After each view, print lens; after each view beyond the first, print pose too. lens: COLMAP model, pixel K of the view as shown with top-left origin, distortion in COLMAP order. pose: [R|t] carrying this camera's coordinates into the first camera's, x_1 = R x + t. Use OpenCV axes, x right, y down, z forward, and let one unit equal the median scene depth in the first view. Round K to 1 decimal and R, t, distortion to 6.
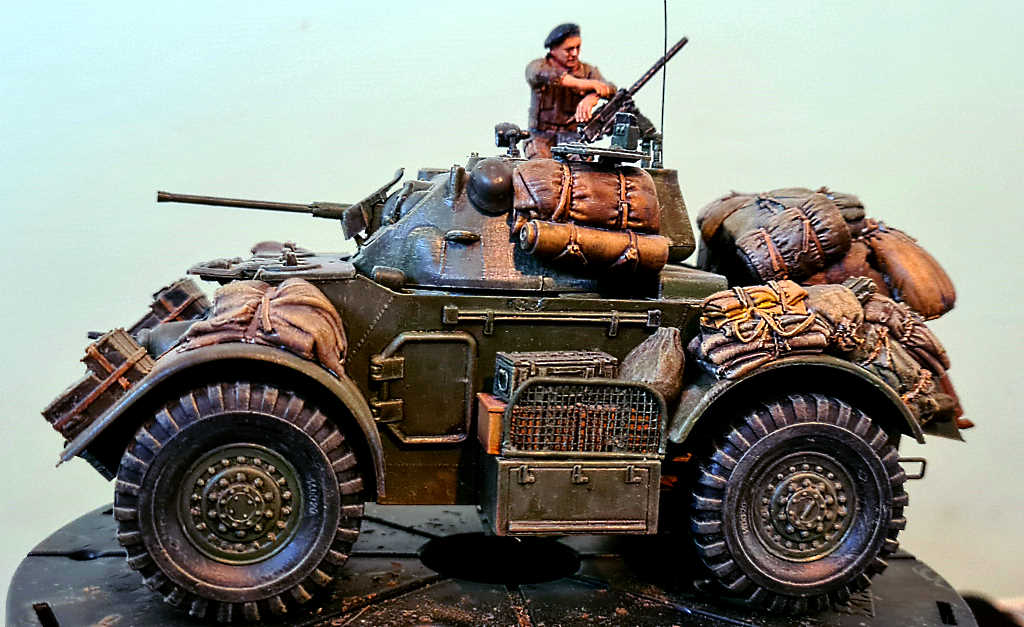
lens RADIAL K [[737.6, 0, 512.0], [0, 737.6, 313.5], [0, 0, 1]] dist [-0.000406, 0.003681]
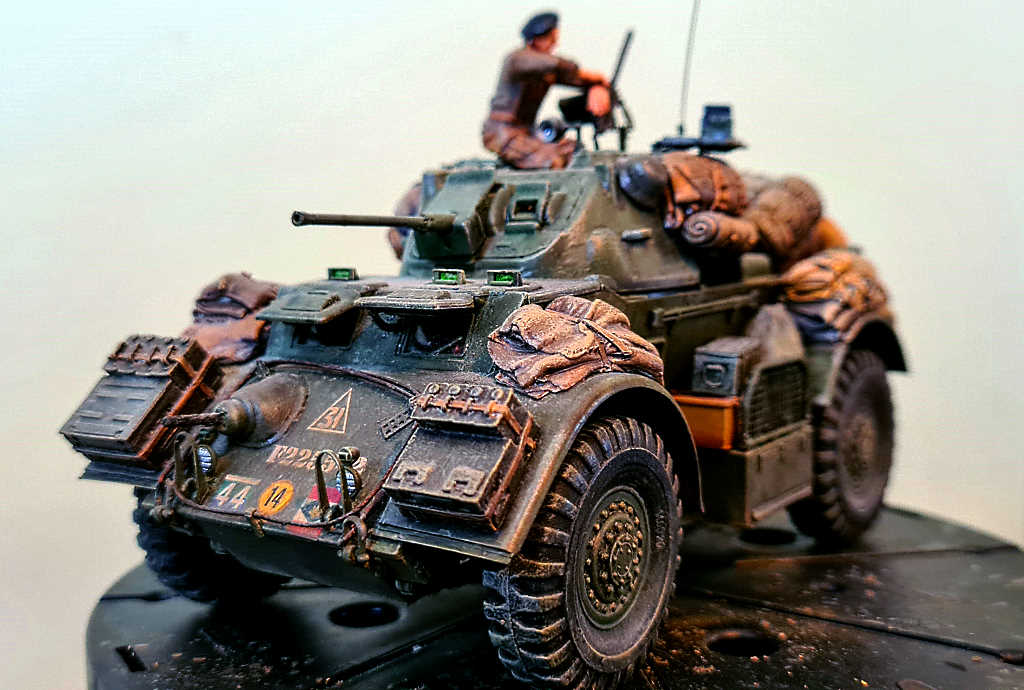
lens RADIAL K [[780.7, 0, 512.0], [0, 780.7, 345.0], [0, 0, 1]] dist [-0.004991, -0.001719]
pose [[0.871452, -0.152704, 0.466104, -1.013020], [0.139394, 0.988222, 0.063141, -0.074821], [-0.470256, 0.009948, 0.882474, 0.284984]]
